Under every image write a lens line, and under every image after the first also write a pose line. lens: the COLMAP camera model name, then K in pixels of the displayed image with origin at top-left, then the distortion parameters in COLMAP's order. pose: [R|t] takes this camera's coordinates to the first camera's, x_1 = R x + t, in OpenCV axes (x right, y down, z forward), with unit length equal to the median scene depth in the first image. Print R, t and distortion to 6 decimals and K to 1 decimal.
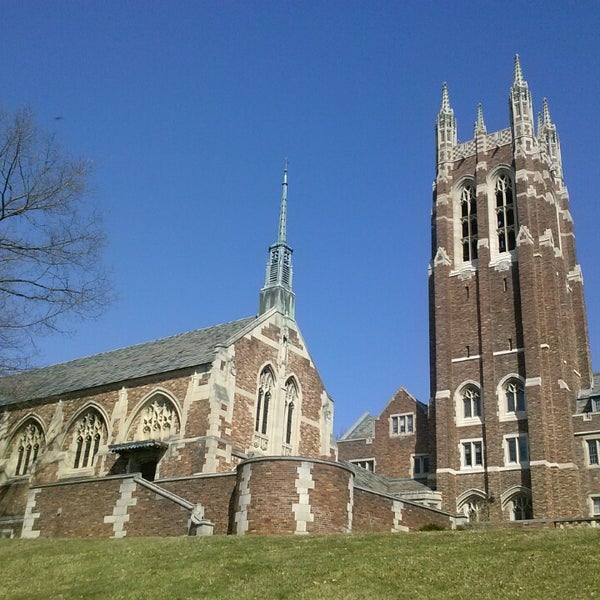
lens RADIAL K [[657.1, 0, 300.0], [0, 657.1, 300.0], [0, 0, 1]] dist [0.076720, -0.002189]
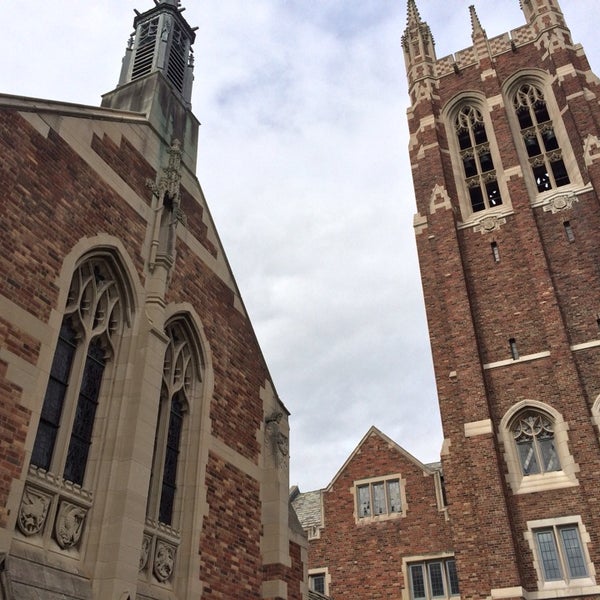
lens RADIAL K [[657.1, 0, 300.0], [0, 657.1, 300.0], [0, 0, 1]] dist [0.076720, -0.002189]
pose [[0.981305, 0.041303, 0.187973, -0.018142], [-0.012708, 0.988474, -0.150855, 0.155827], [-0.192037, 0.145647, 0.970520, 0.658530]]
